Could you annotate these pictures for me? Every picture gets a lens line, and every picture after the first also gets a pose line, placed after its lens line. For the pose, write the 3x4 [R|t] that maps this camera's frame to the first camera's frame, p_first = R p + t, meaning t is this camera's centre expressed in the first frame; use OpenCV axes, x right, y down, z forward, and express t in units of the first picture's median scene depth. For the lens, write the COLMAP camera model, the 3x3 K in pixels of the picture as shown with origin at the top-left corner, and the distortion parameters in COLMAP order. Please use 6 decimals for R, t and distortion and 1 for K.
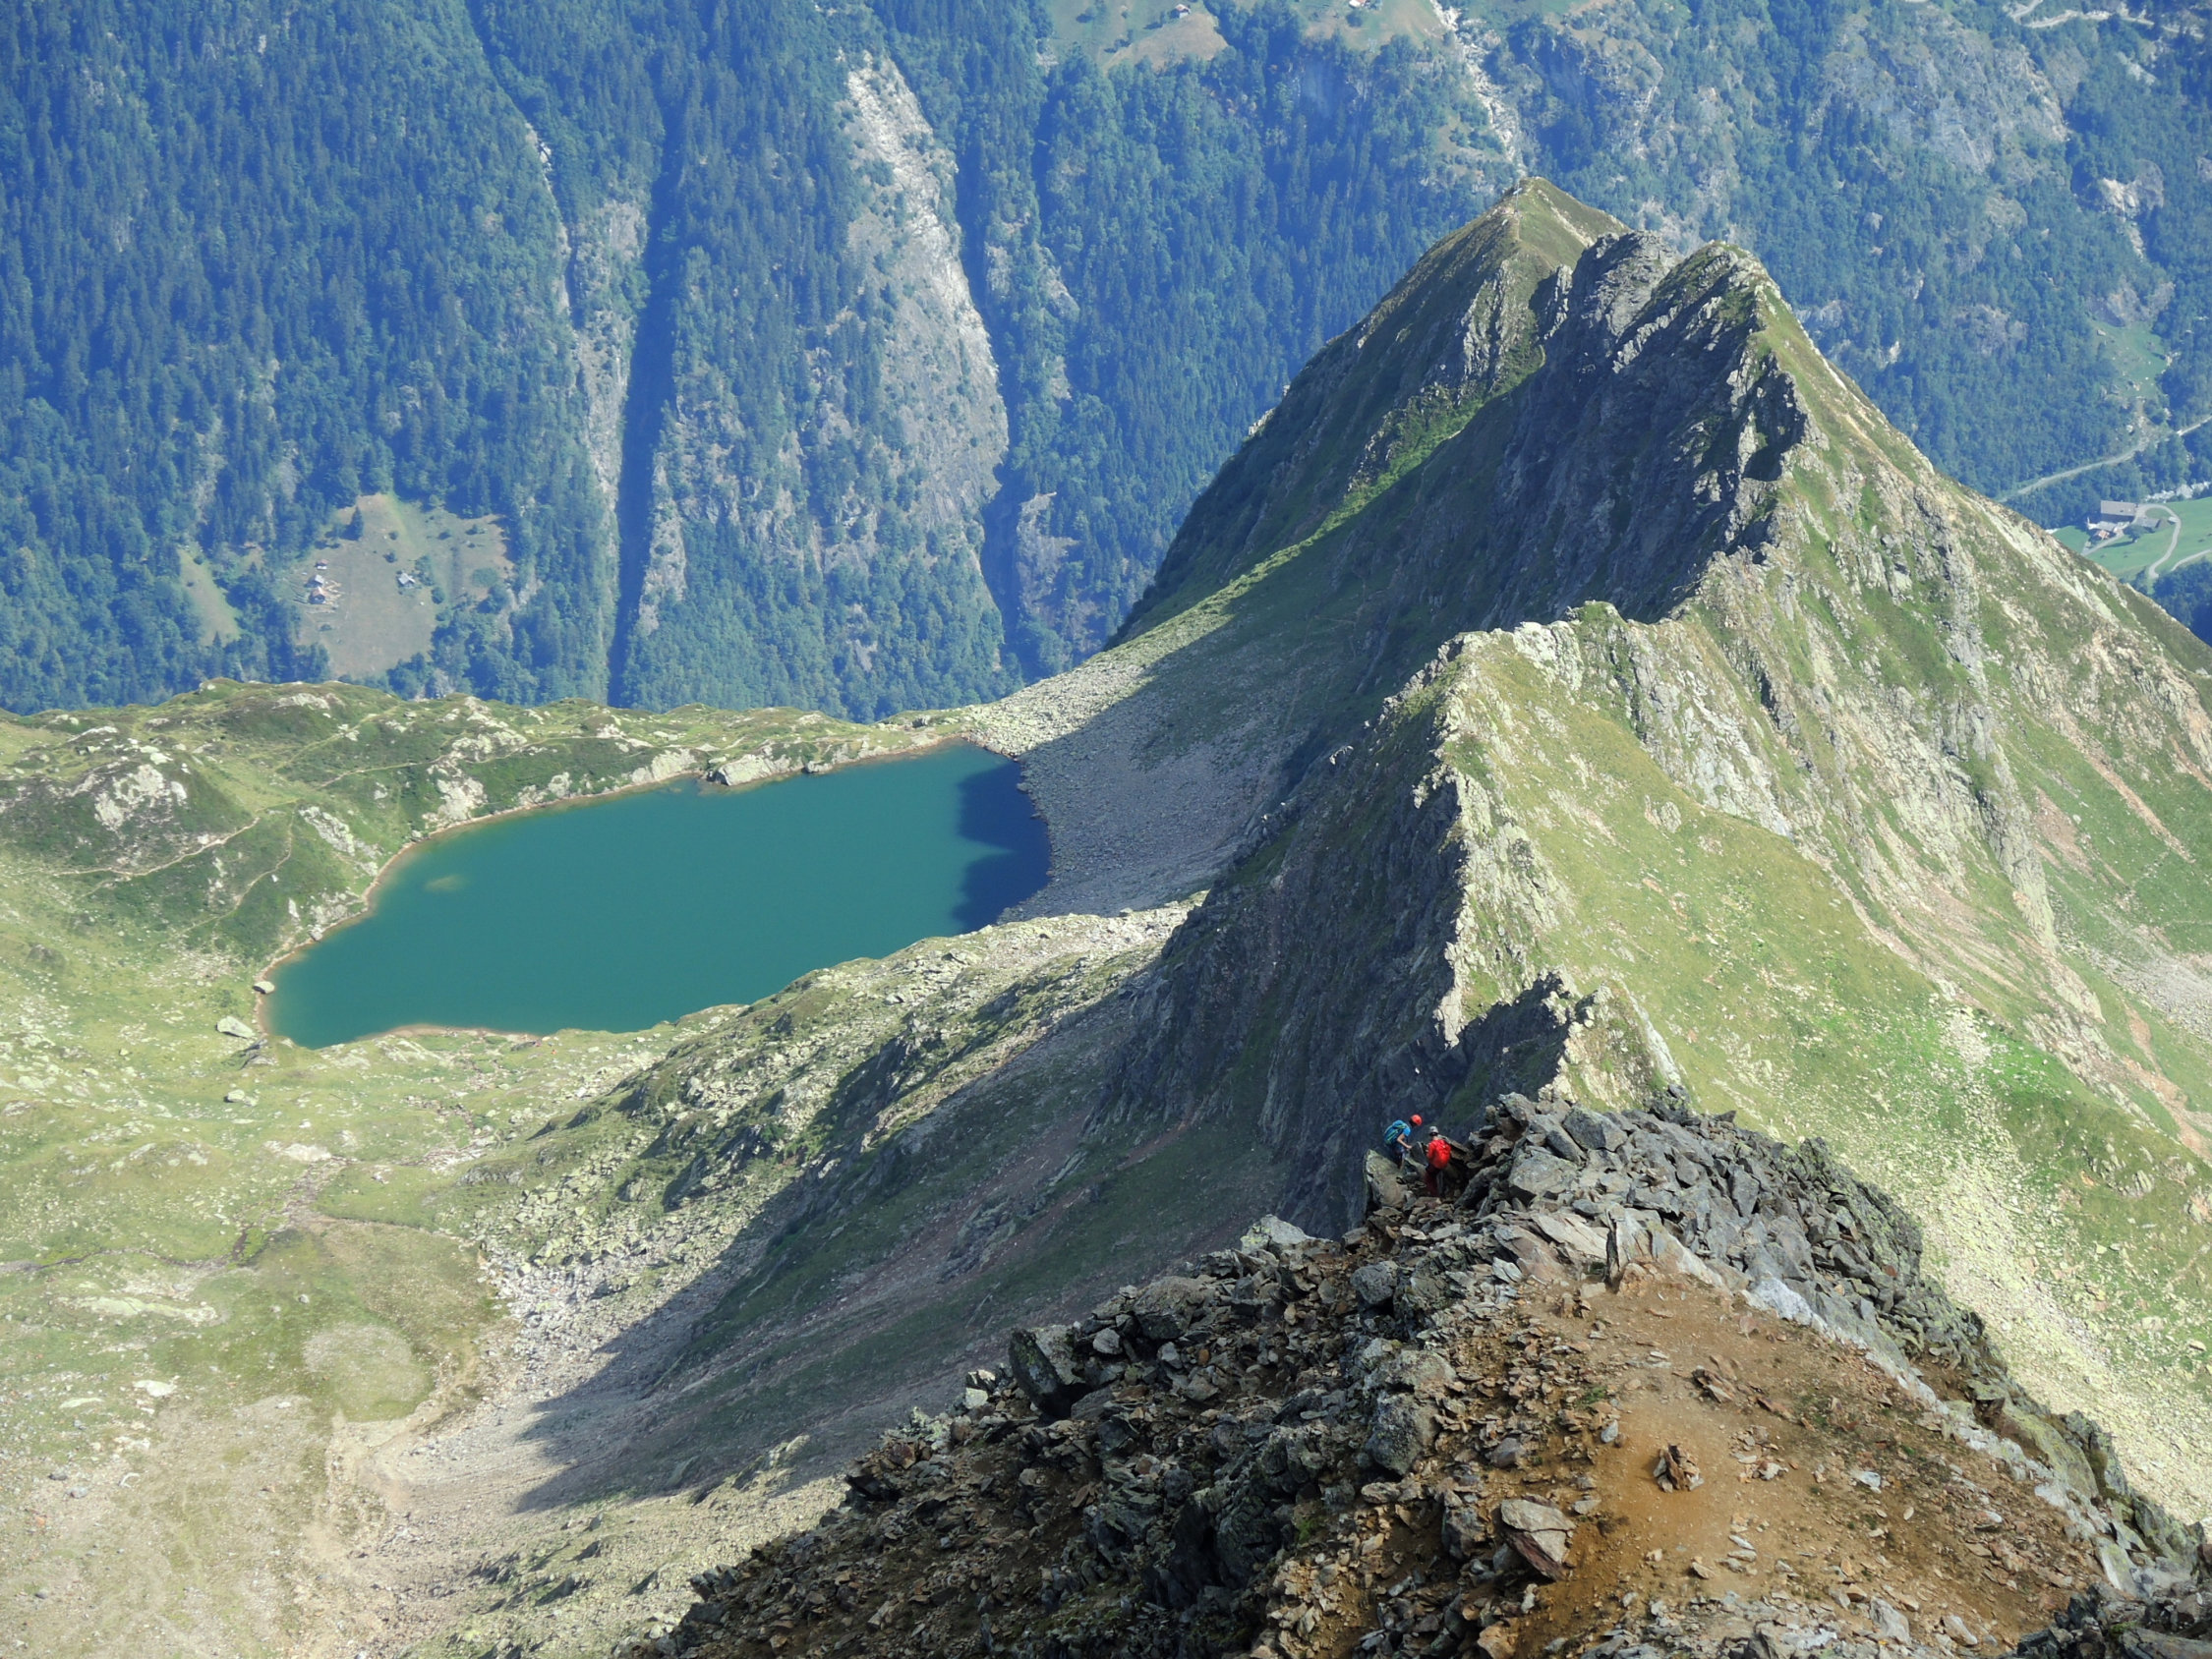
lens RADIAL K [[7041.8, 0, 1106.0], [0, 7041.8, 829.5], [0, 0, 1]] dist [-0.037350, -0.520313]
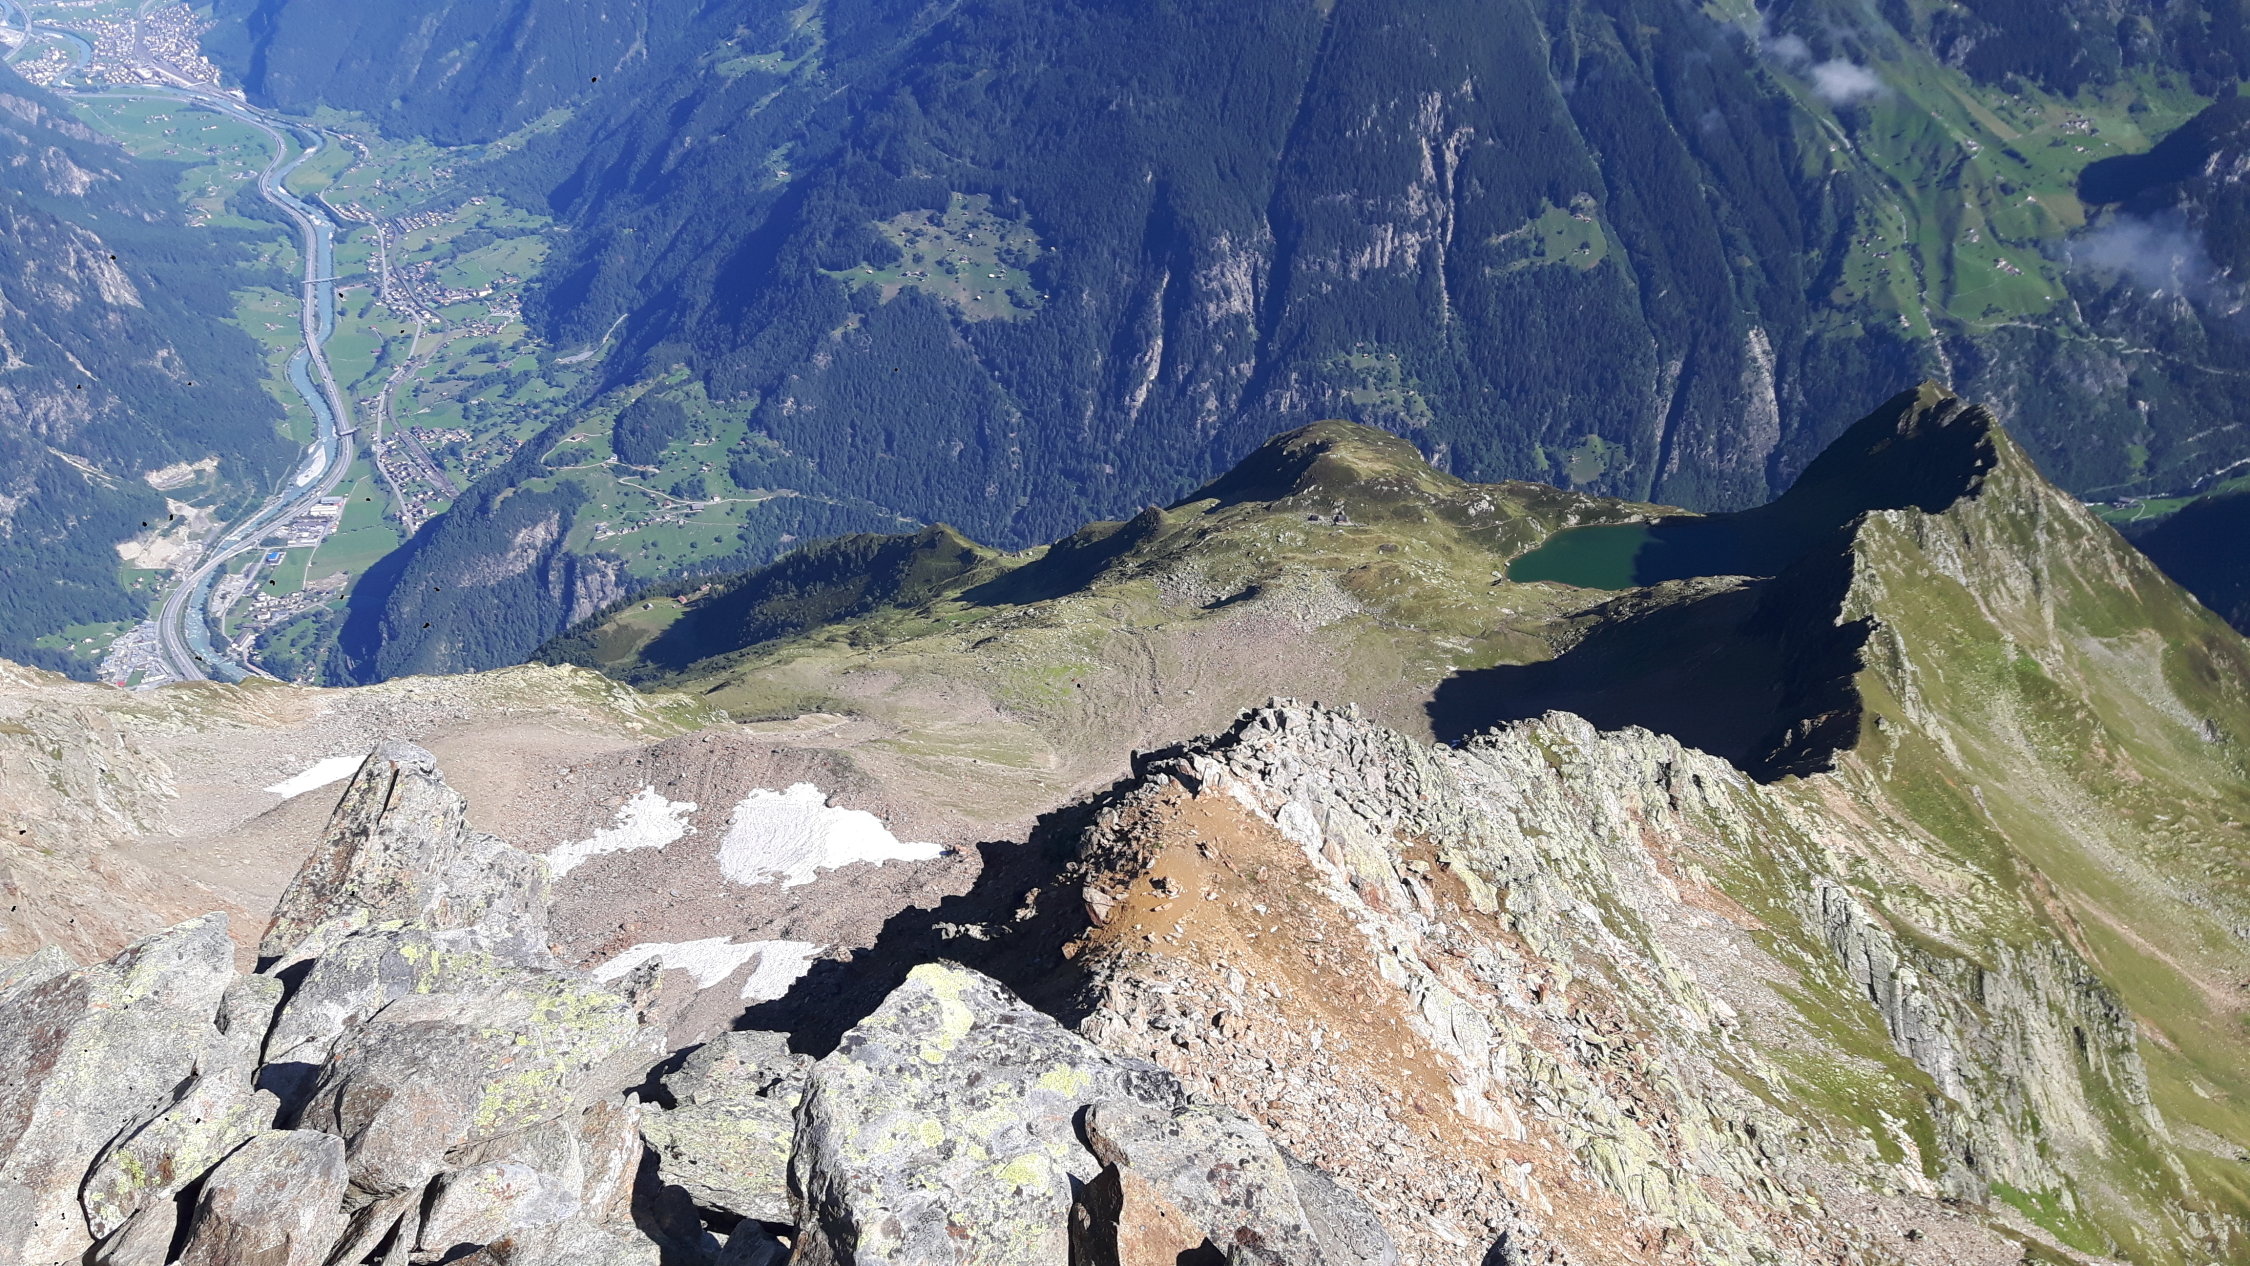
lens RADIAL K [[1822.4, 0, 1110.7], [0, 1822.4, 636.6], [0, 0, 1]] dist [0.111421, -0.259949]
pose [[0.926967, 0.154512, -0.341844, 0.020457], [-0.129818, 0.987060, 0.094124, -0.003409], [0.351964, -0.042872, 0.935031, 0.036417]]
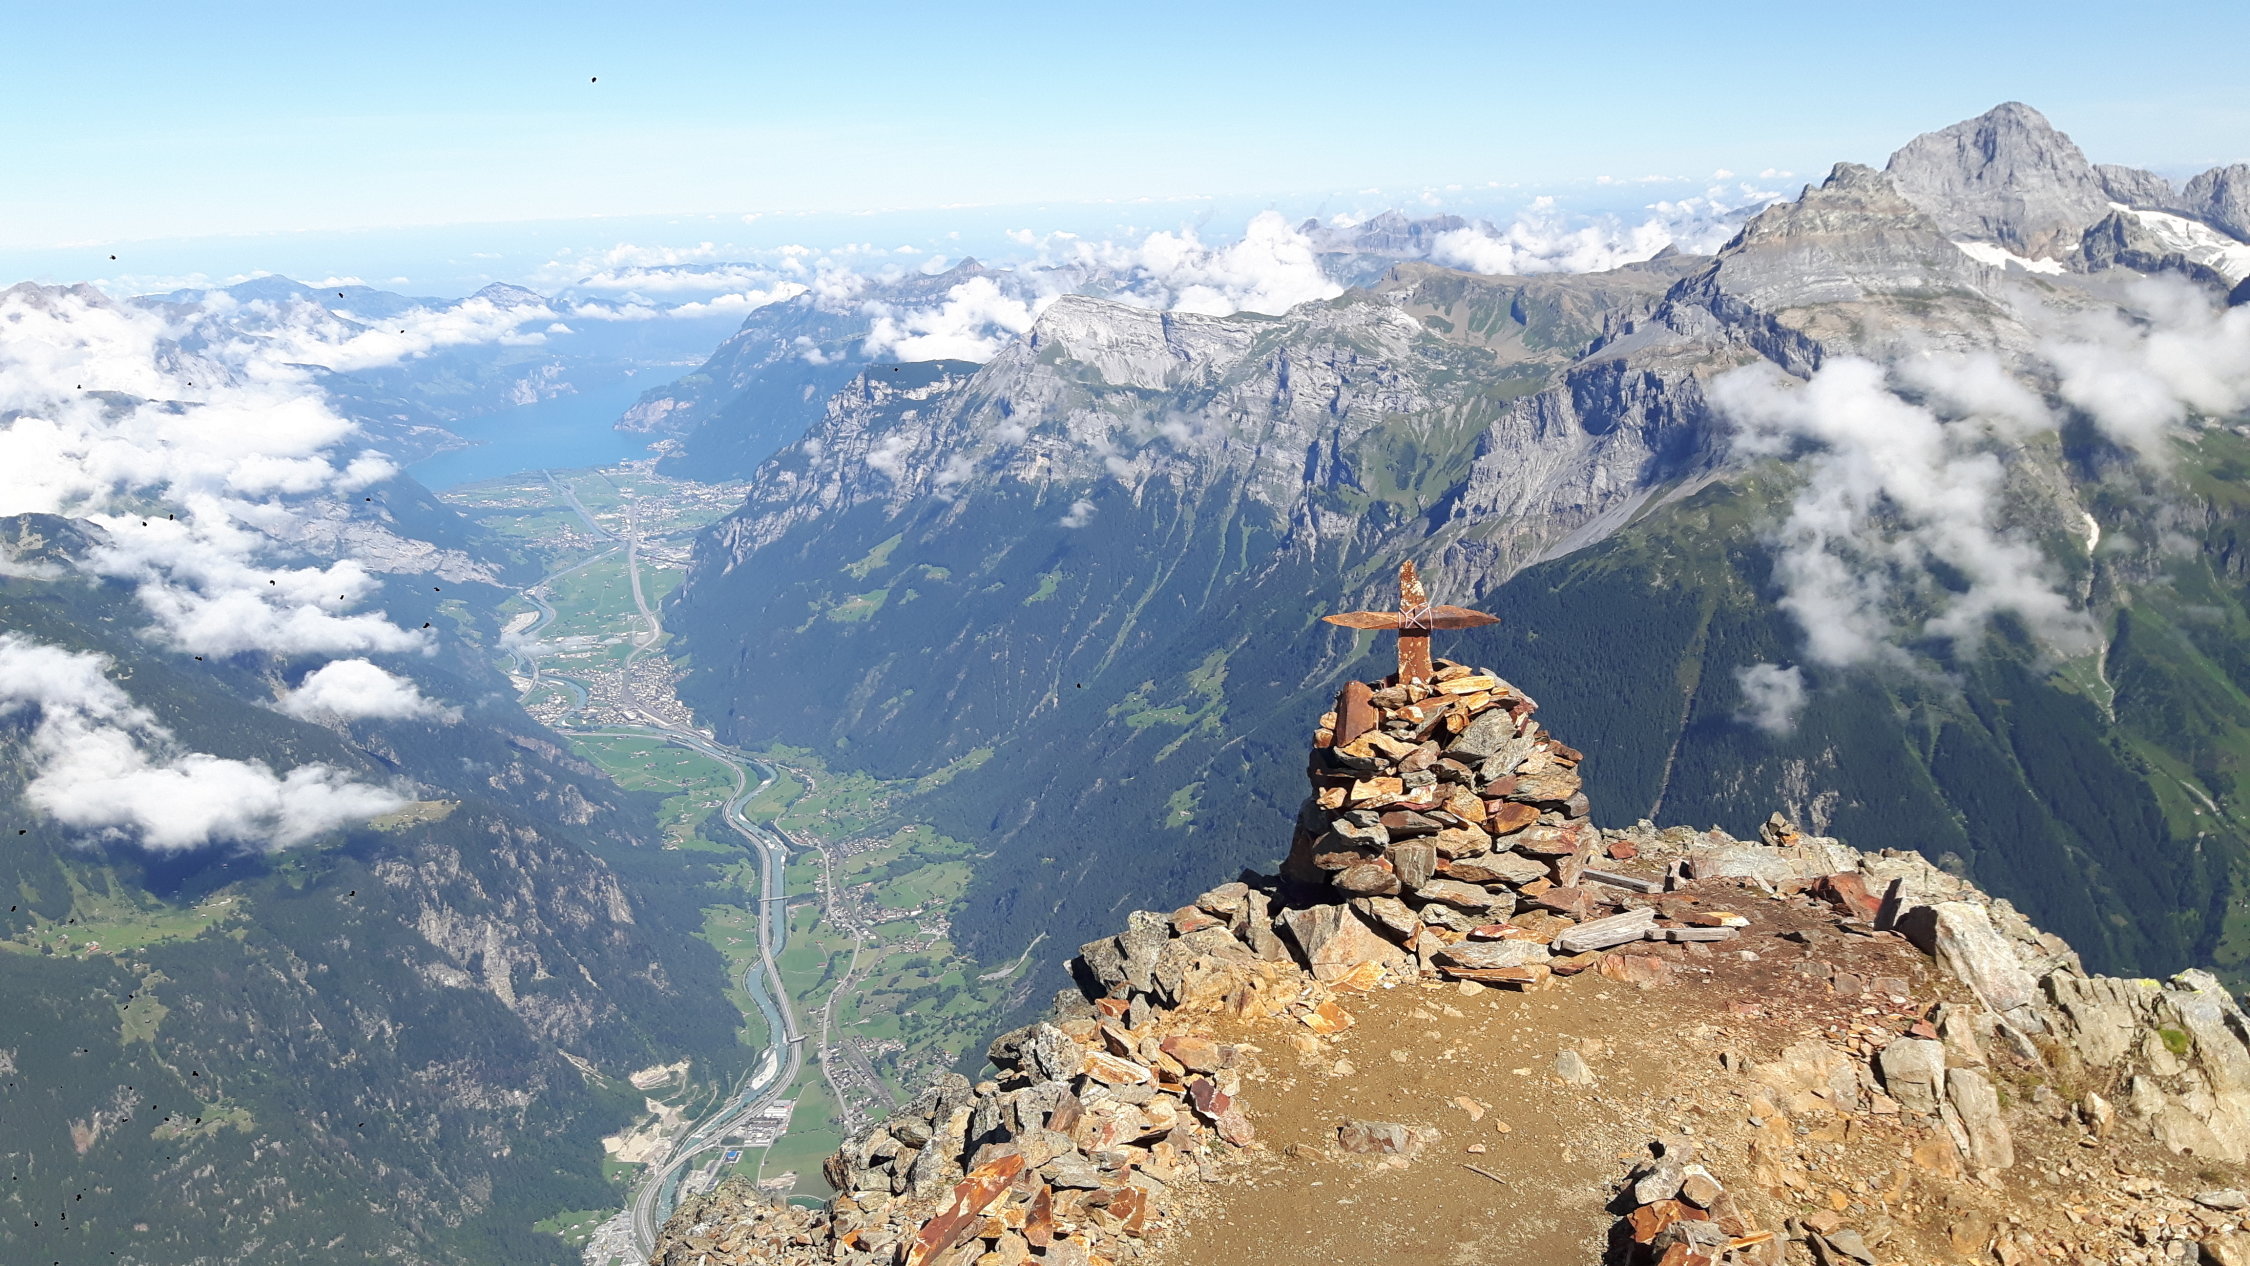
lens RADIAL K [[1819.0, 0, 1134.3], [0, 1819.0, 627.0], [0, 0, 1]] dist [0.136422, -0.263032]
pose [[0.853908, 0.029682, -0.519577, 0.041954], [-0.158979, 0.965526, -0.206119, -0.025186], [0.495547, 0.258608, 0.829189, -0.312150]]
